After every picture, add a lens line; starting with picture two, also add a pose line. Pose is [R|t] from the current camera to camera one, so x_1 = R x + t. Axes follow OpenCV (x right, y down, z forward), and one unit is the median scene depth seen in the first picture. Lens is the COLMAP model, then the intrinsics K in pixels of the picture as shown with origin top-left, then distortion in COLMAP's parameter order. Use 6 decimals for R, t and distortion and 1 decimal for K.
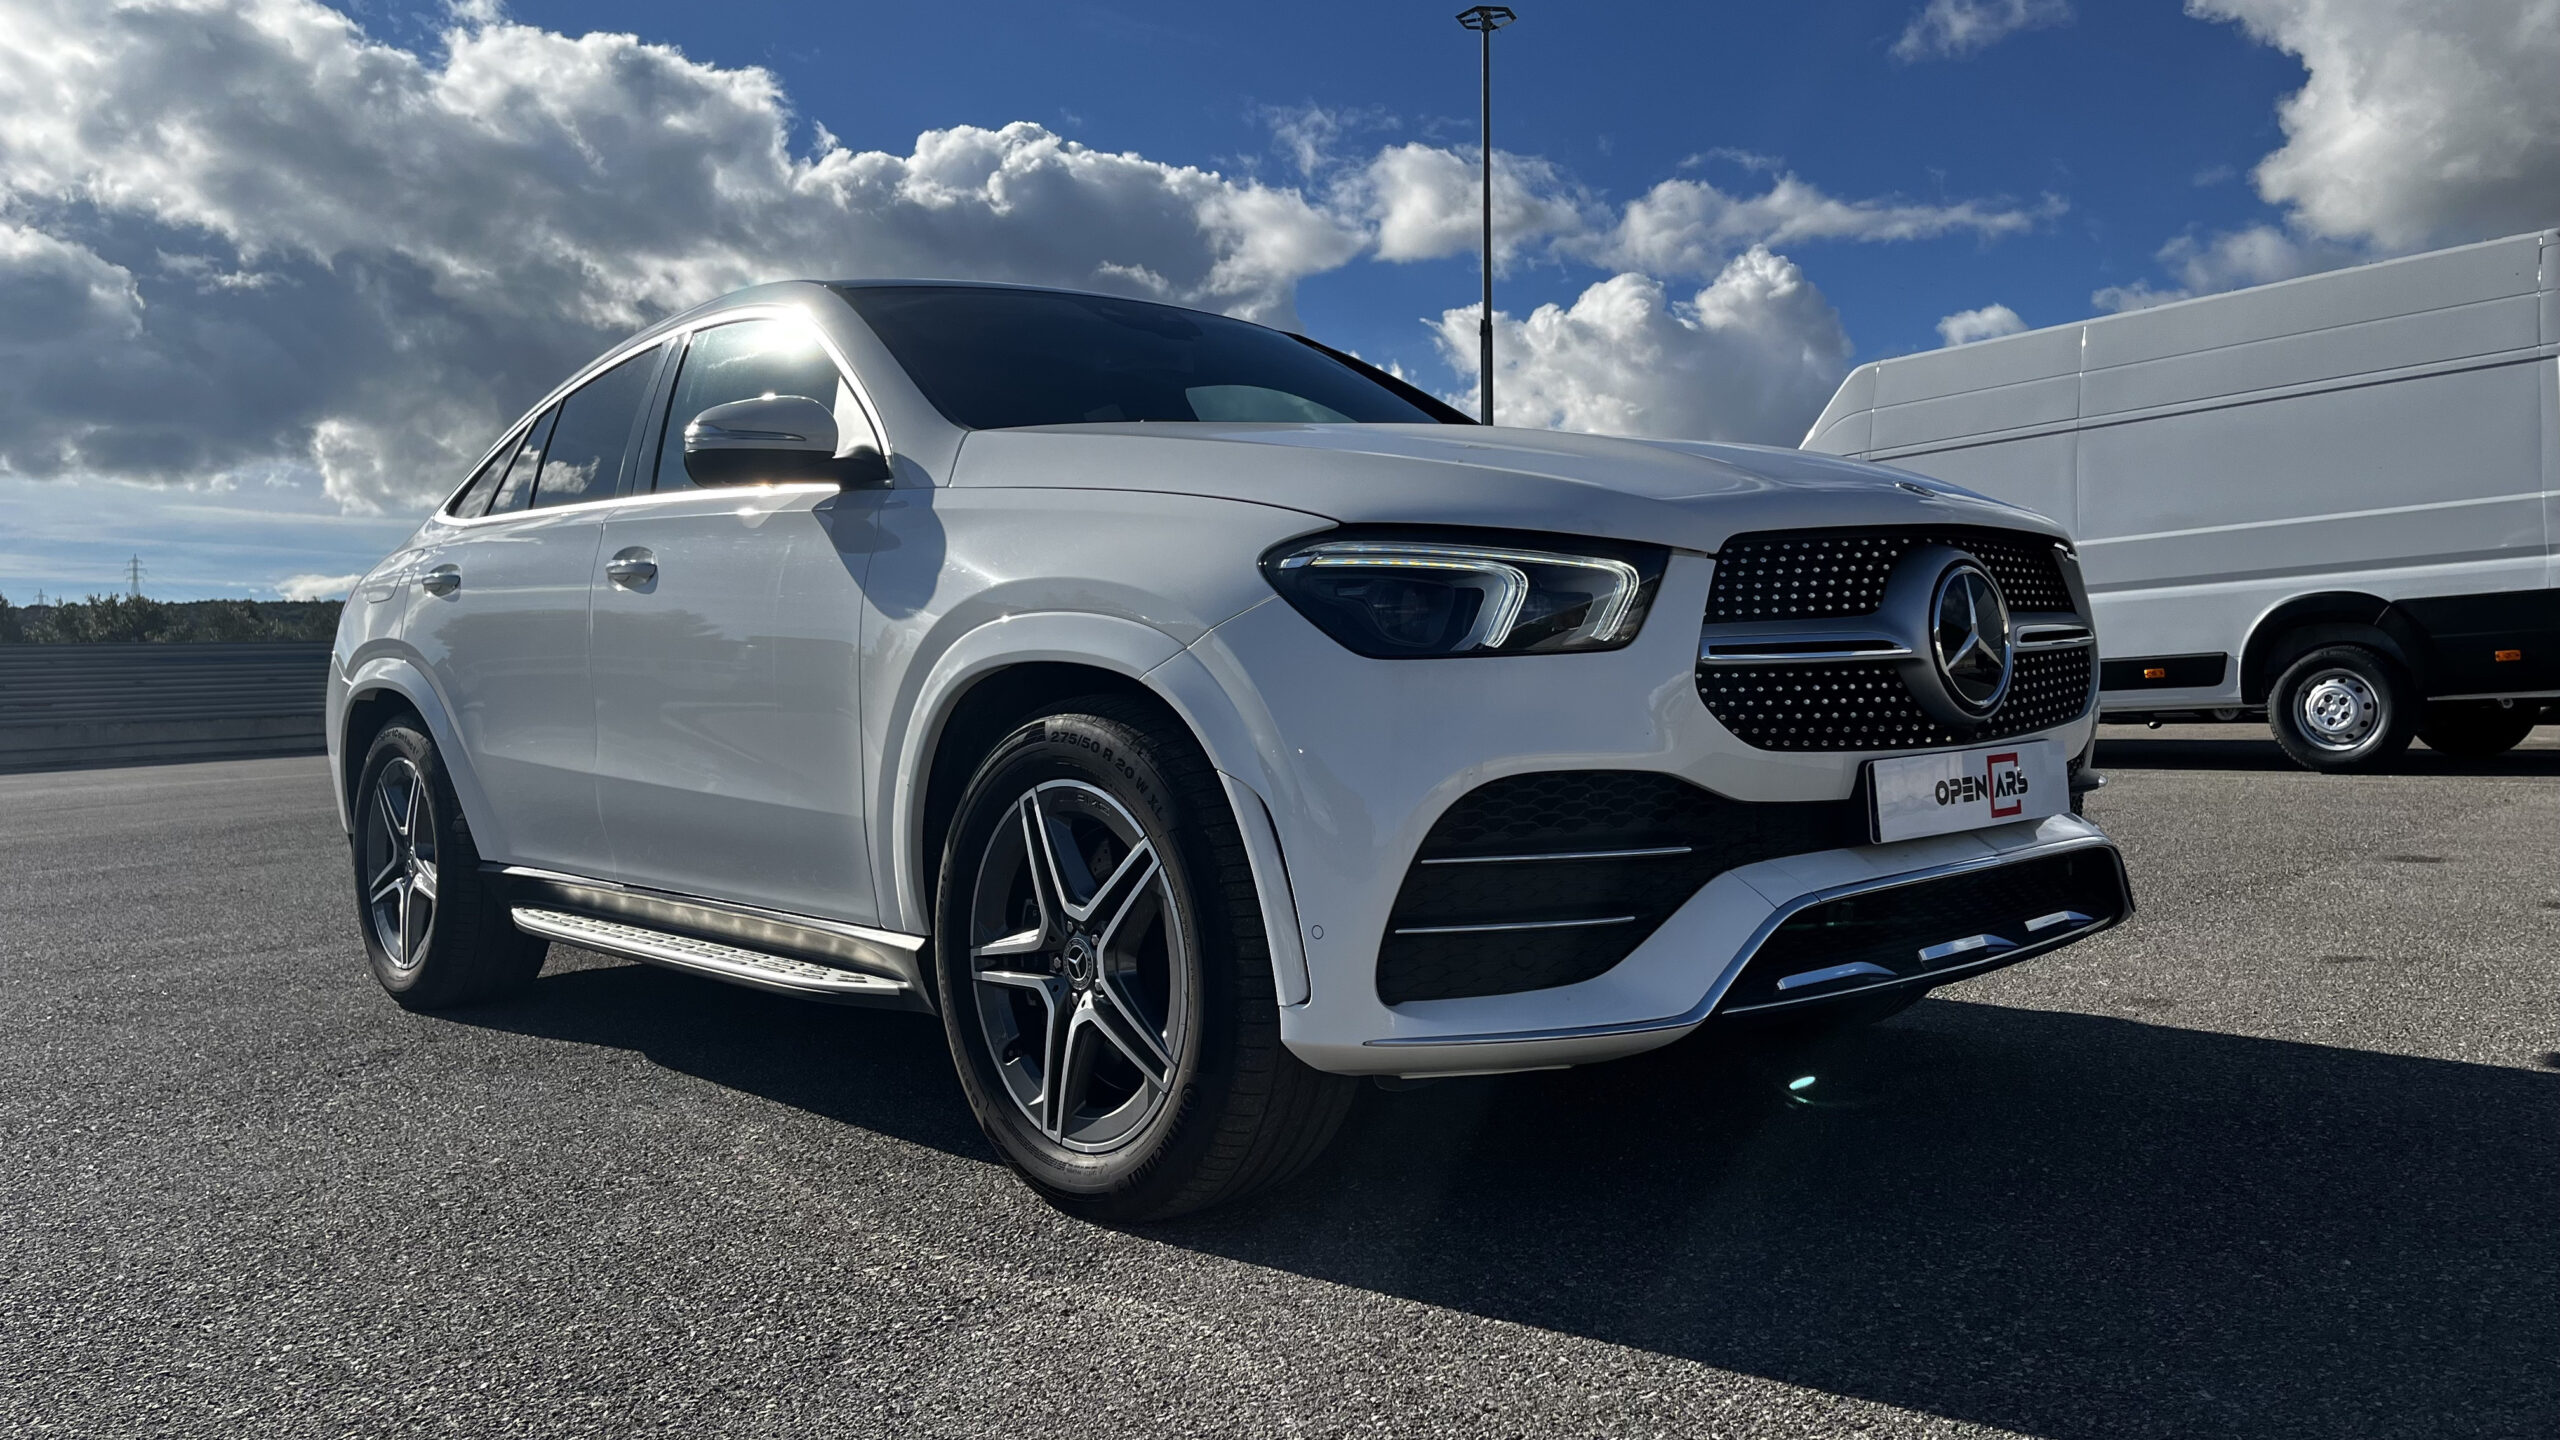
lens RADIAL K [[1936.8, 0, 1288.2], [0, 1936.8, 684.7], [0, 0, 1]] dist [0.057371, -0.079875]
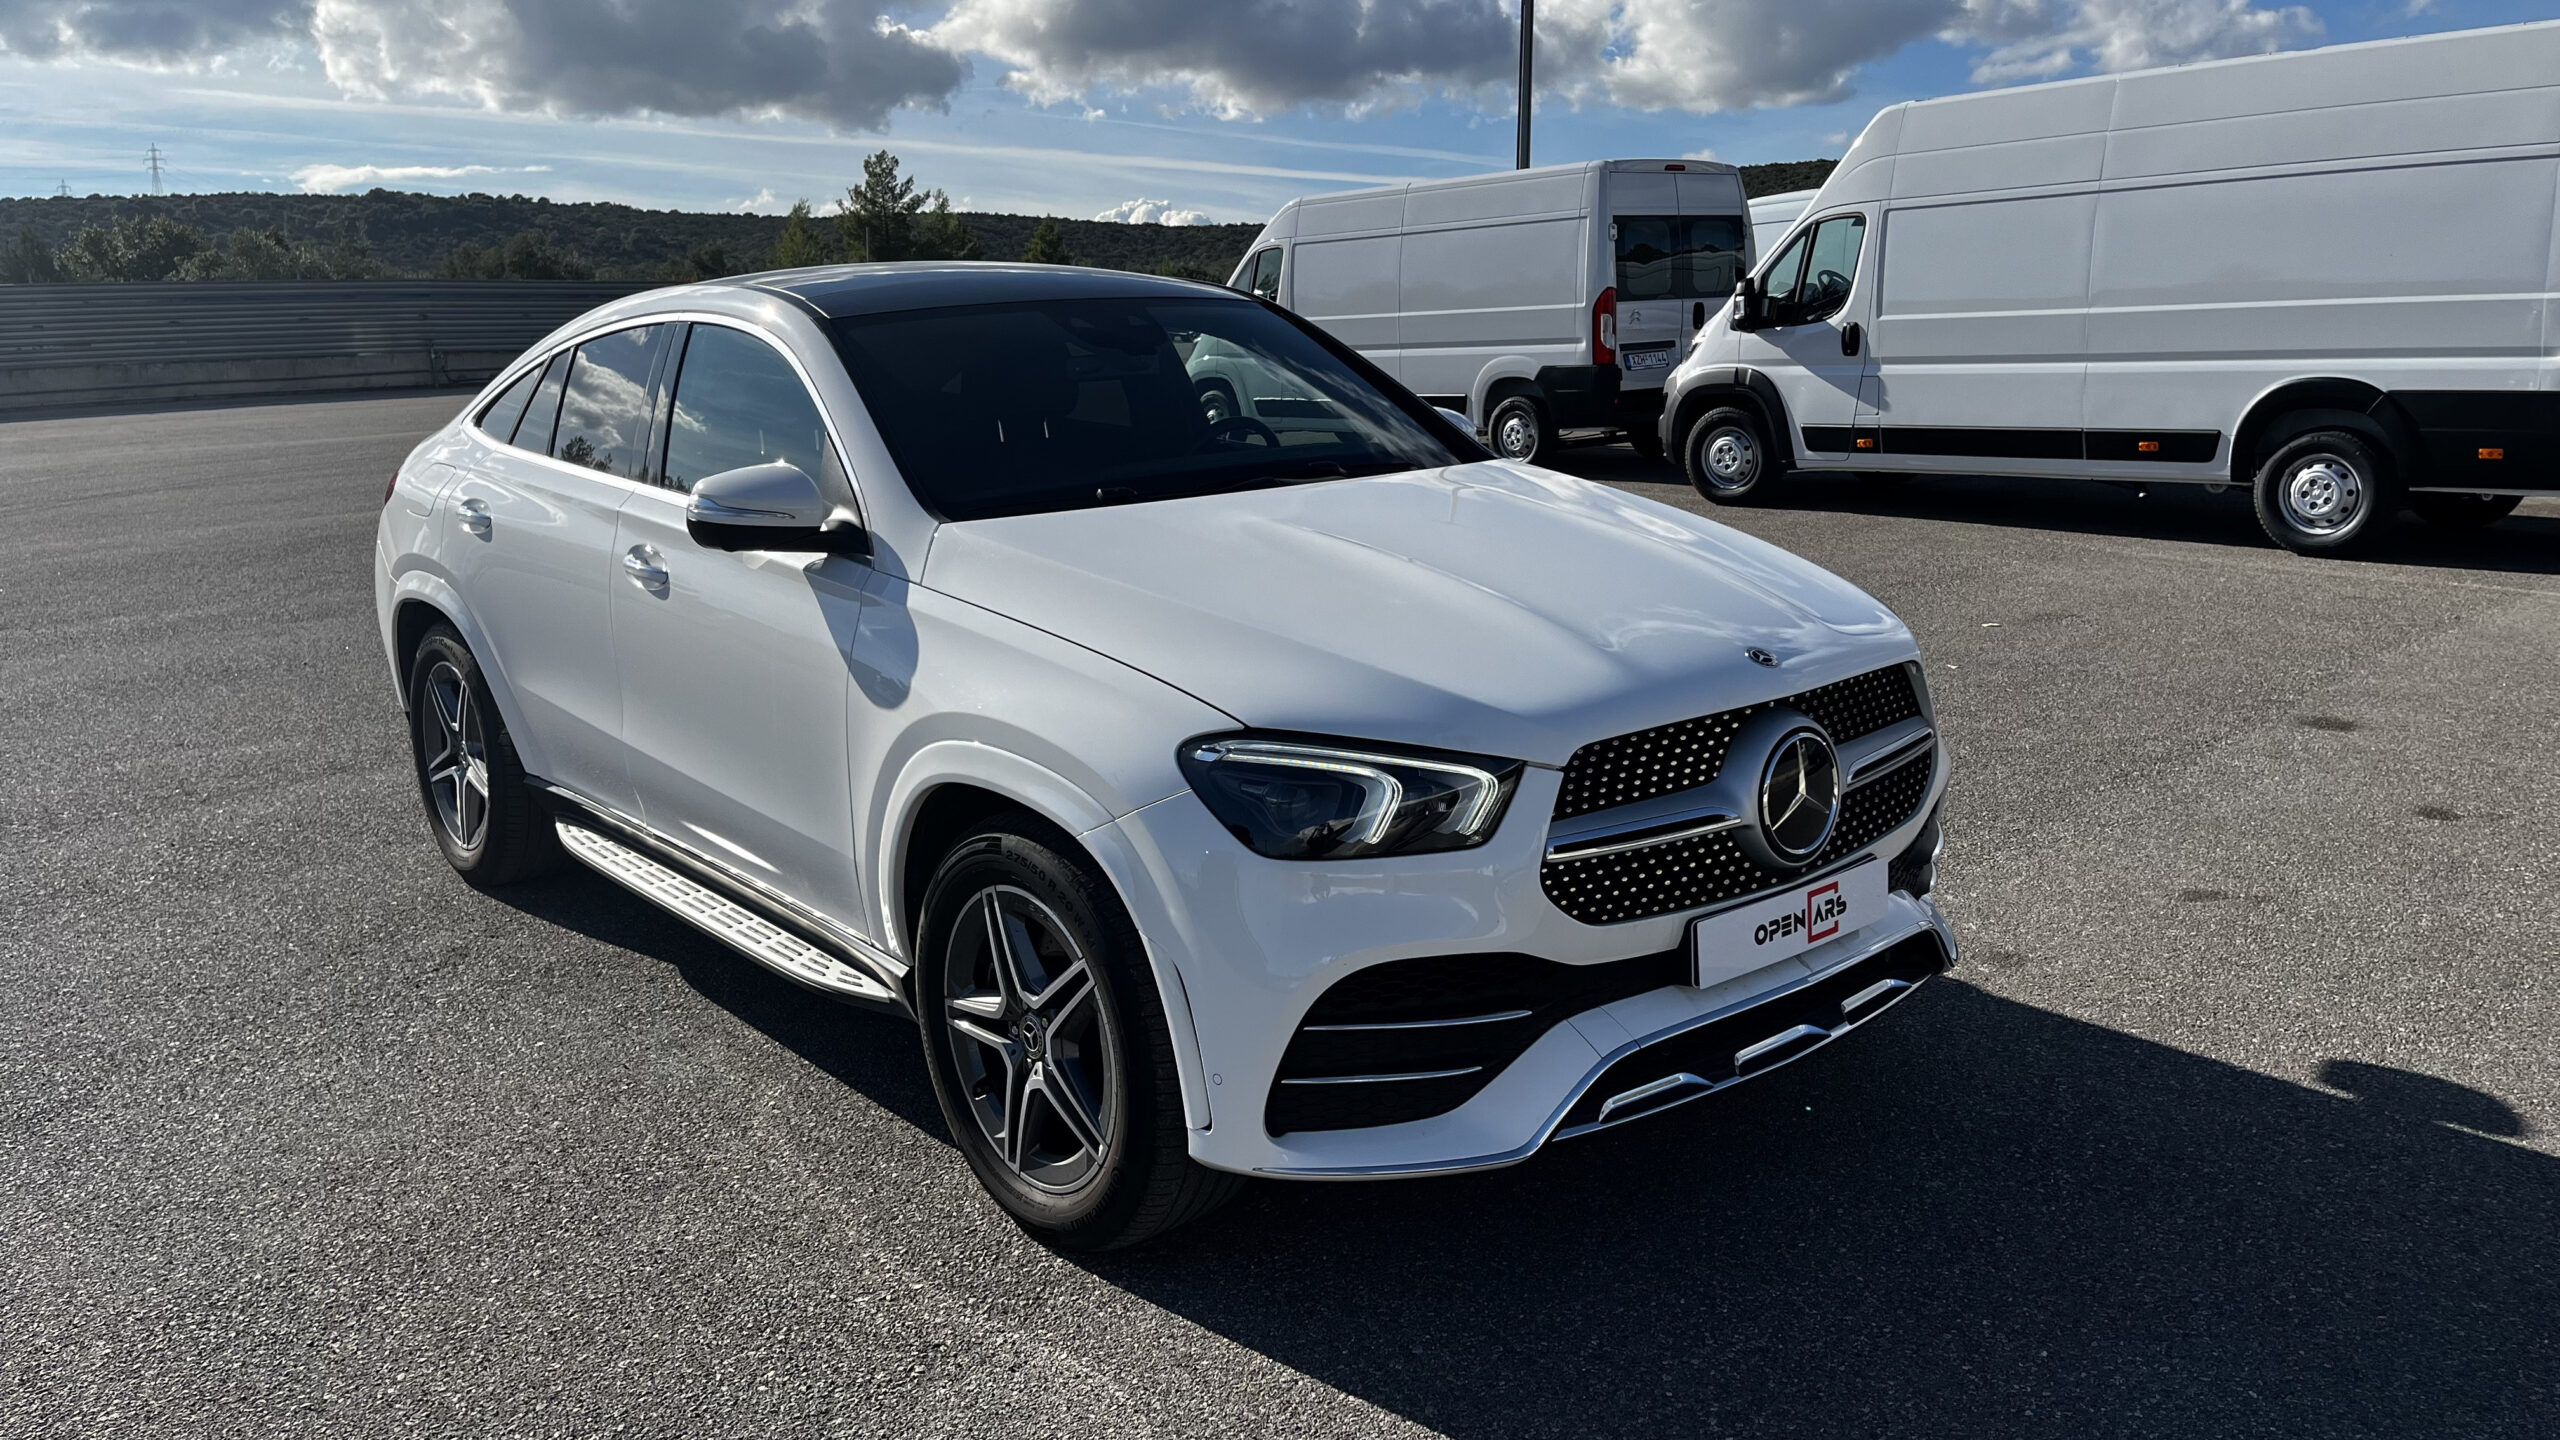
lens RADIAL K [[1928.1, 0, 1271.8], [0, 1928.1, 699.3], [0, 0, 1]] dist [0.075920, -0.116336]
pose [[0.999569, 0.018001, -0.023192, 0.064238], [-0.013049, 0.980059, 0.198280, -0.303281], [0.026299, -0.197892, 0.979871, -0.120105]]
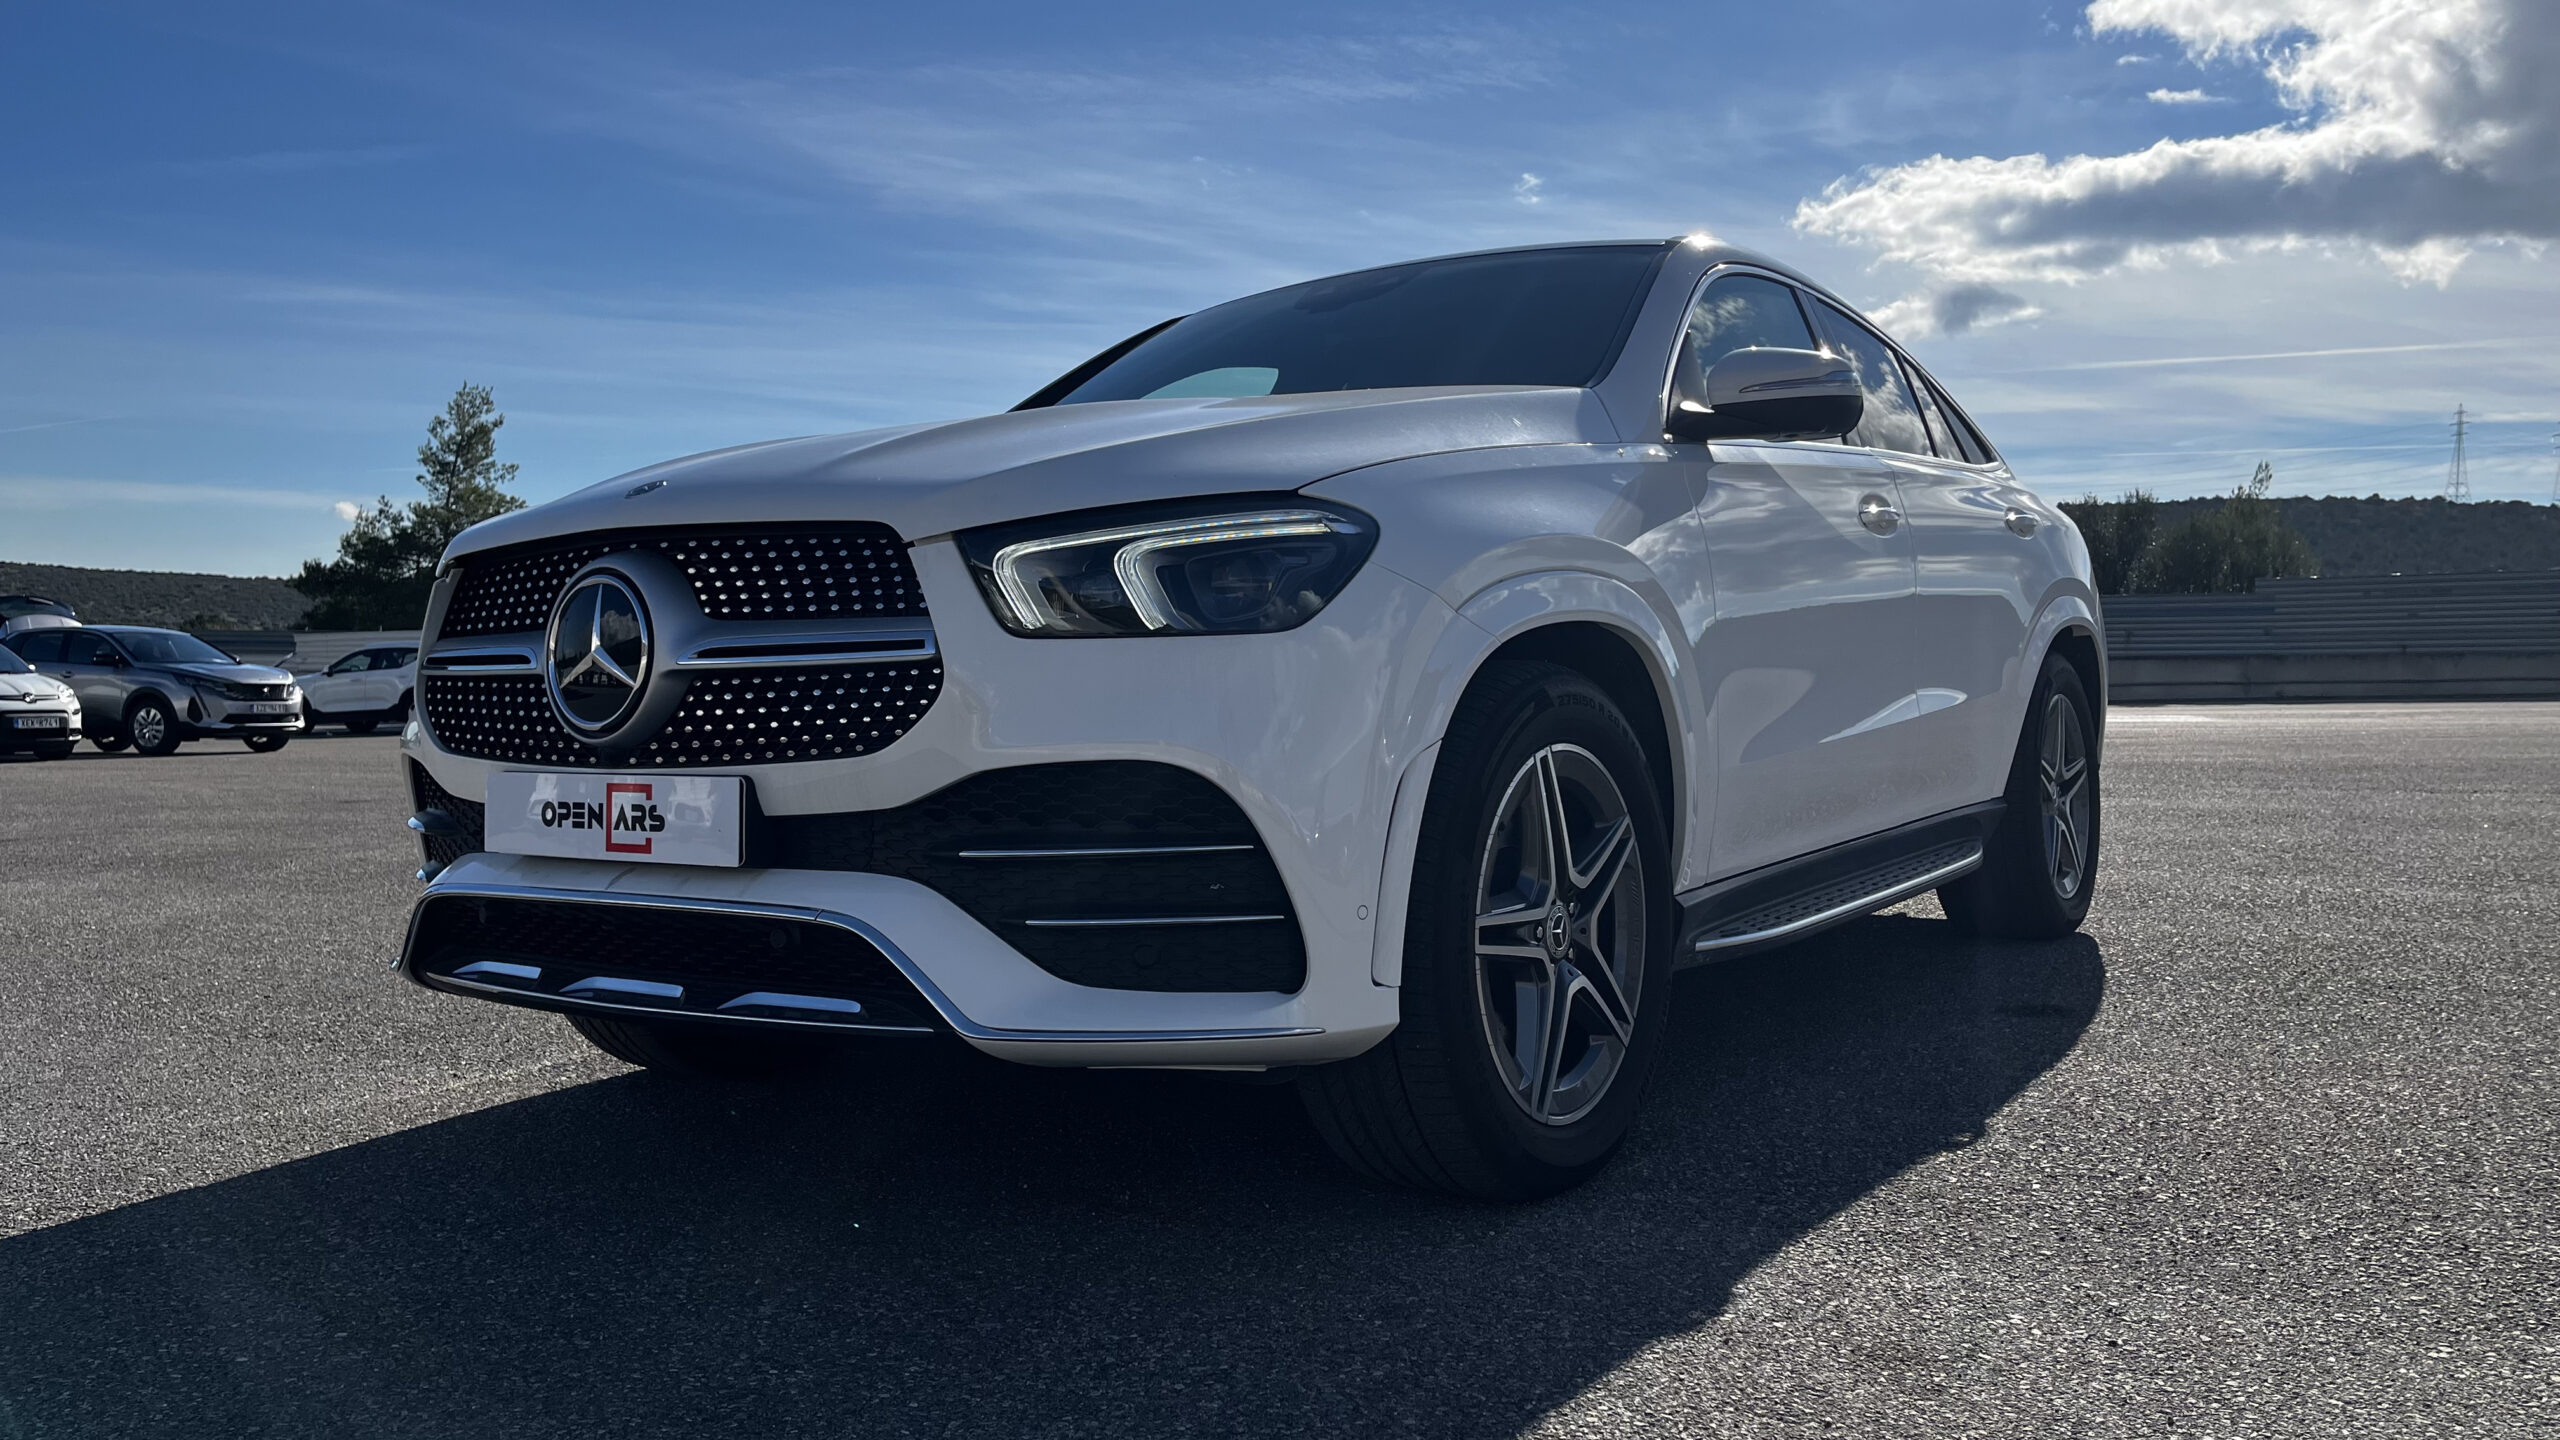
lens RADIAL K [[1928.8, 0, 1281.5], [0, 1928.8, 694.0], [0, 0, 1]] dist [0.076461, -0.117653]
pose [[0.241201, 0.044919, -0.969435, 1.326505], [-0.002230, 0.998951, 0.045732, -0.048048], [0.970473, -0.008869, 0.241049, 1.094312]]
